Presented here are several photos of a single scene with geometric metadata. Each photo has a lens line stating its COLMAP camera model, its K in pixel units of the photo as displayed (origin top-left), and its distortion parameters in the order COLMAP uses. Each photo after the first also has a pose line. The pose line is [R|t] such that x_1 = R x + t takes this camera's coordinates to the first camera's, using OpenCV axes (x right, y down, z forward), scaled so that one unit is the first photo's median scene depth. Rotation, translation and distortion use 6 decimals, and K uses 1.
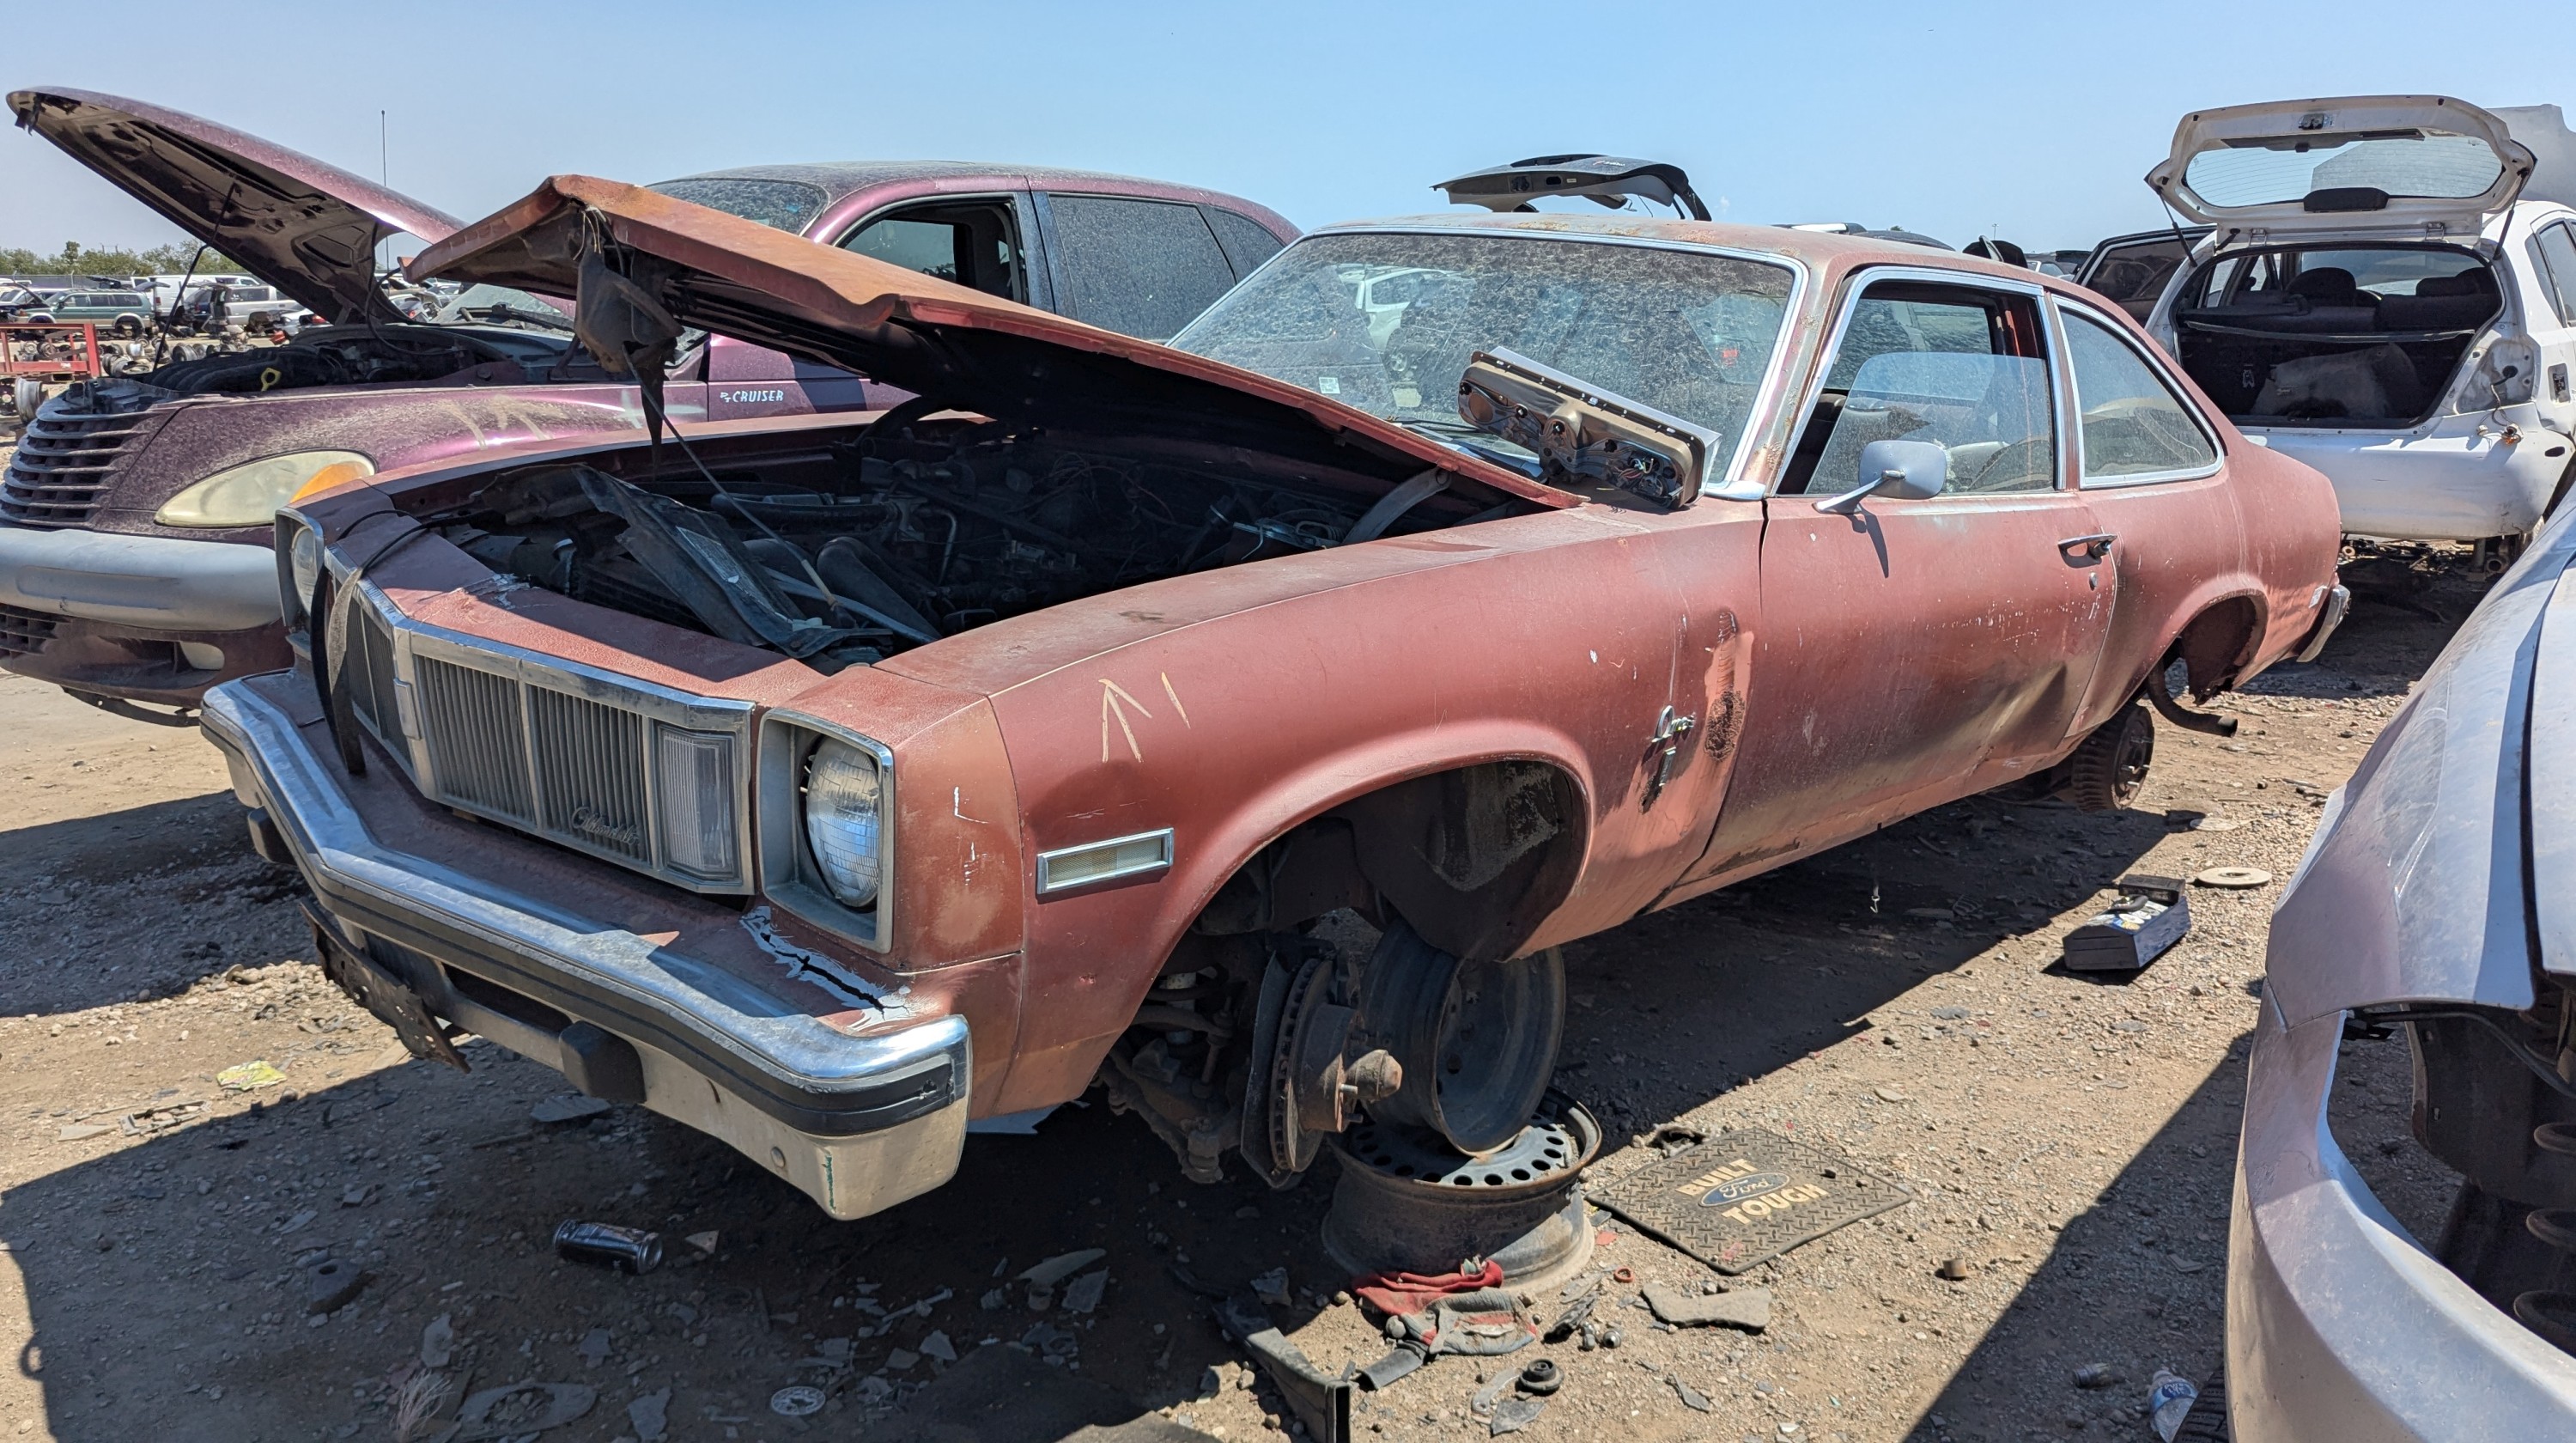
lens RADIAL K [[1868.9, 0, 1292.8], [0, 1868.9, 718.9], [0, 0, 1]] dist [0.055654, -0.053745]
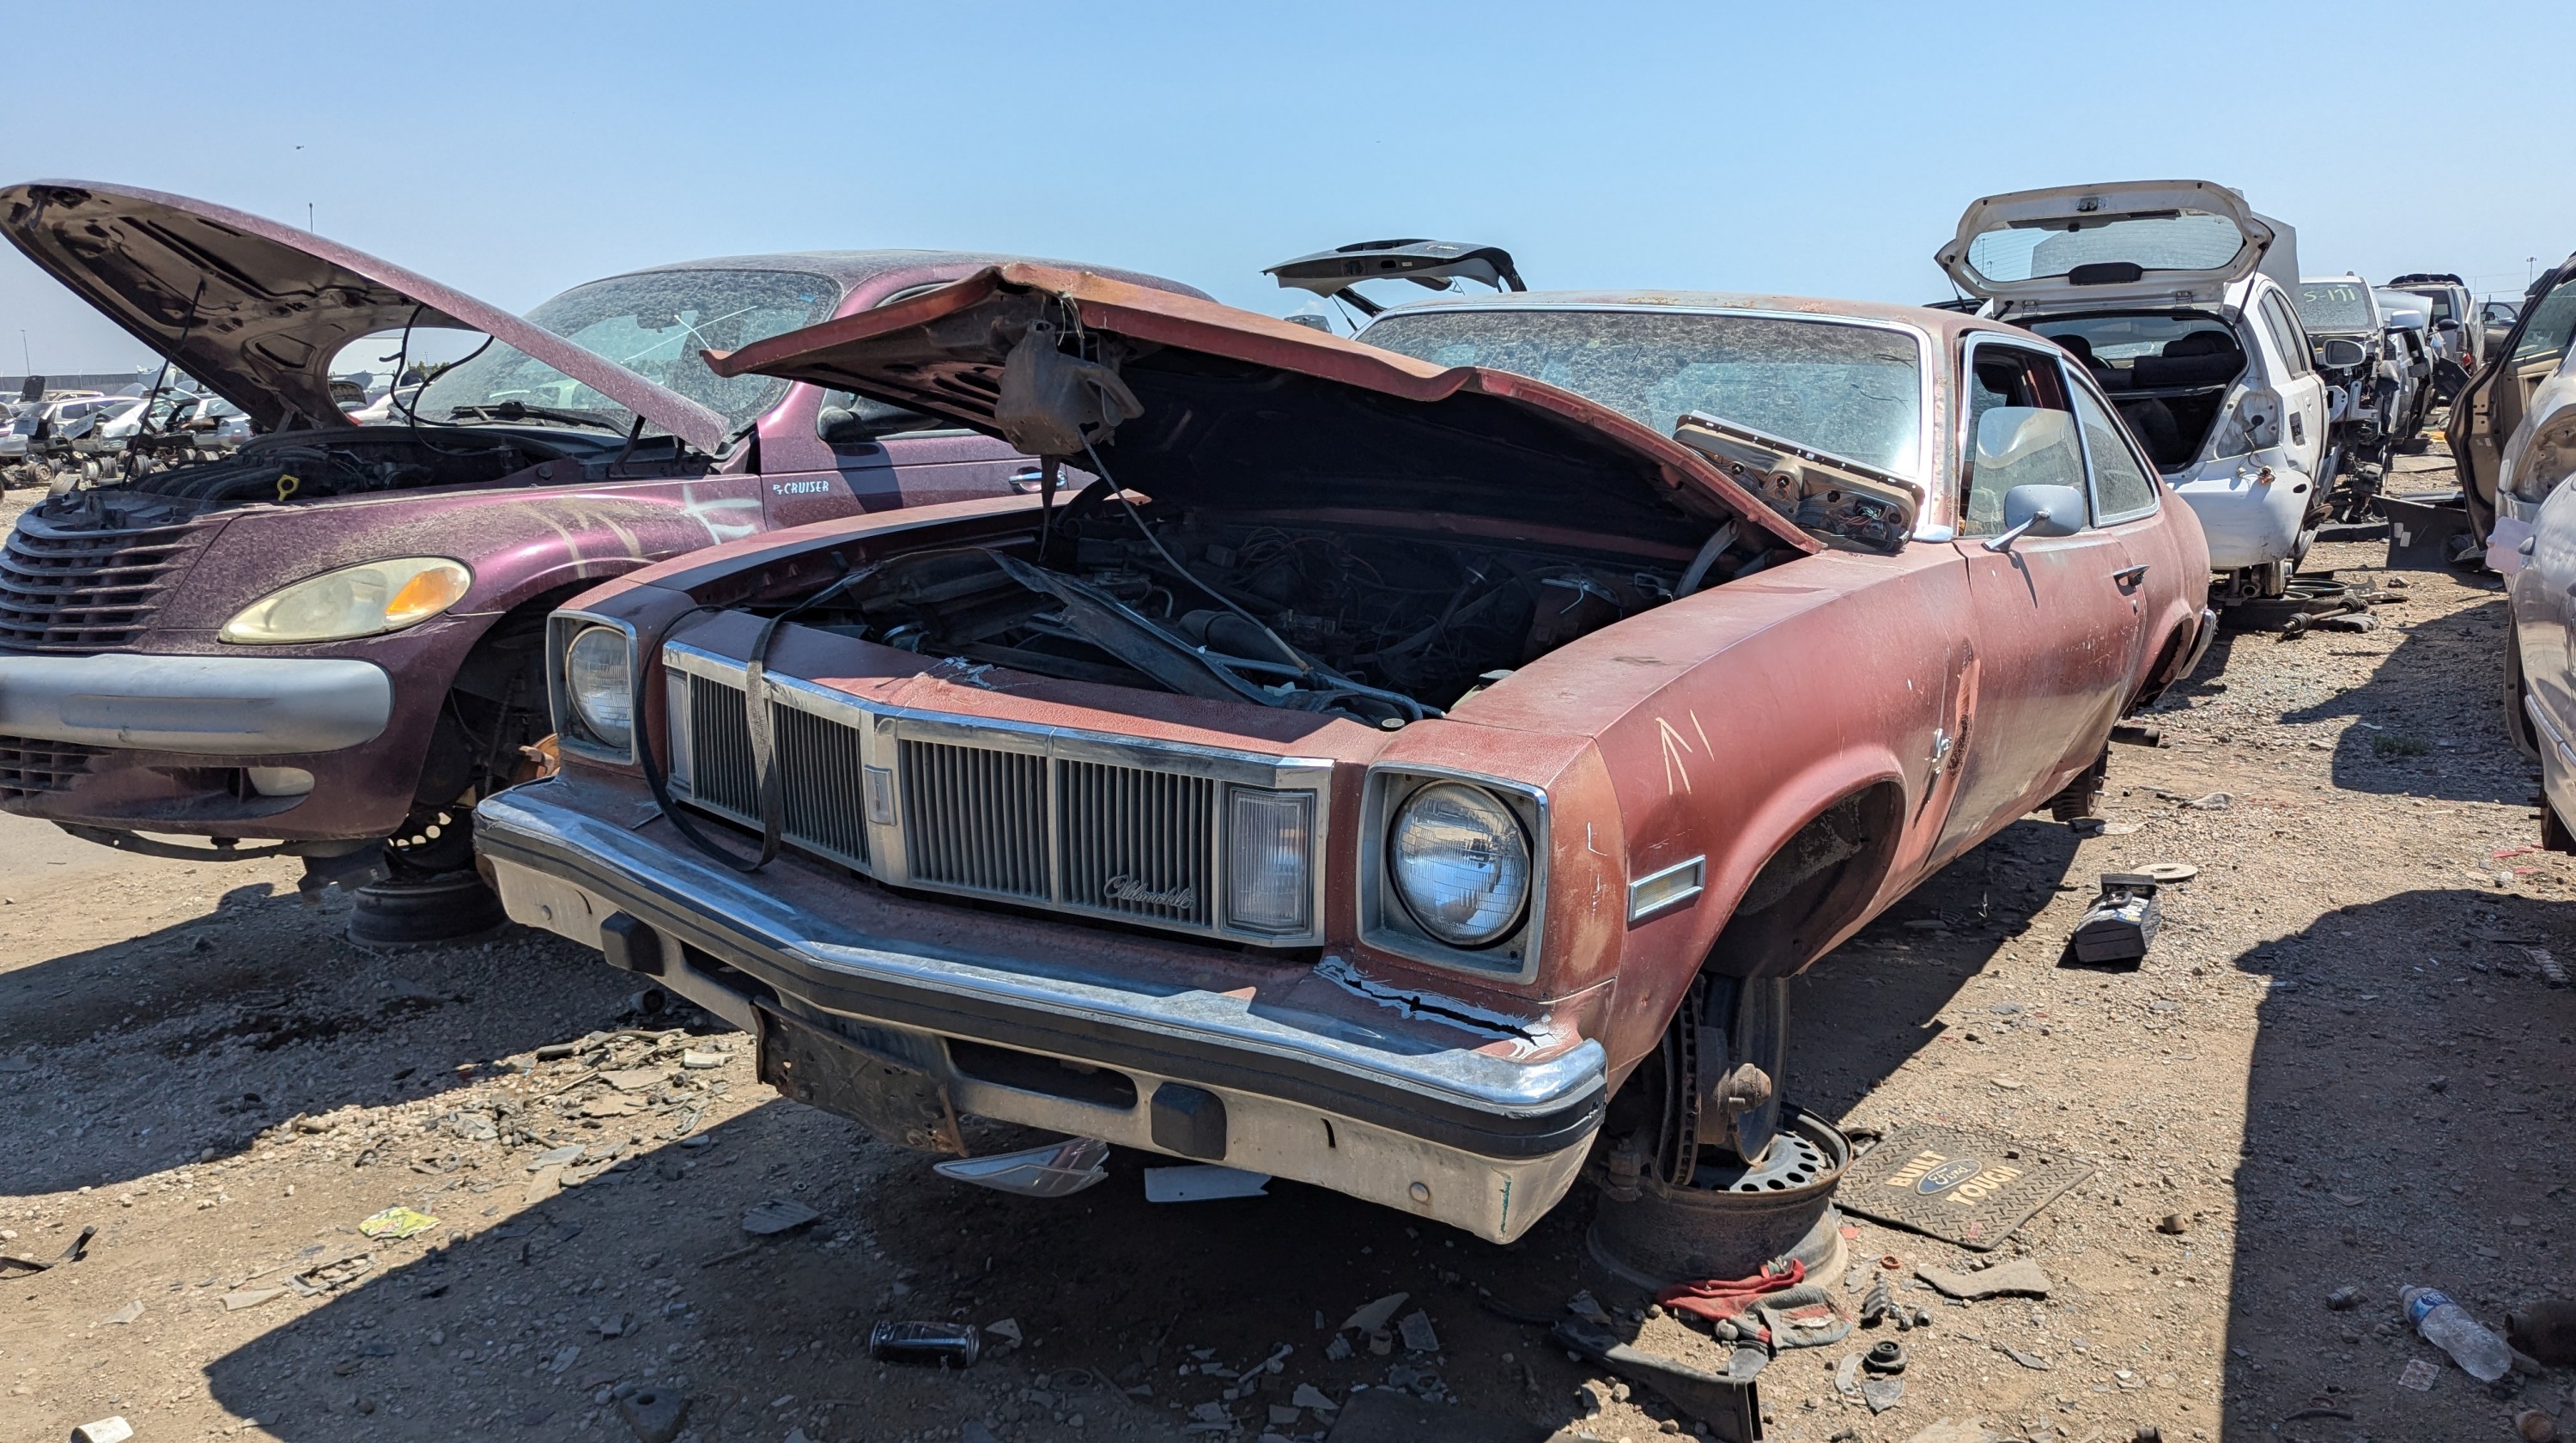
lens RADIAL K [[1868.9, 0, 1296.5], [0, 1868.9, 736.1], [0, 0, 1]] dist [0.055654, -0.053745]
pose [[0.981627, -0.057639, 0.181897, -0.289737], [0.063956, 0.997530, -0.029050, 0.004237], [-0.179773, 0.040150, 0.982888, -0.009954]]
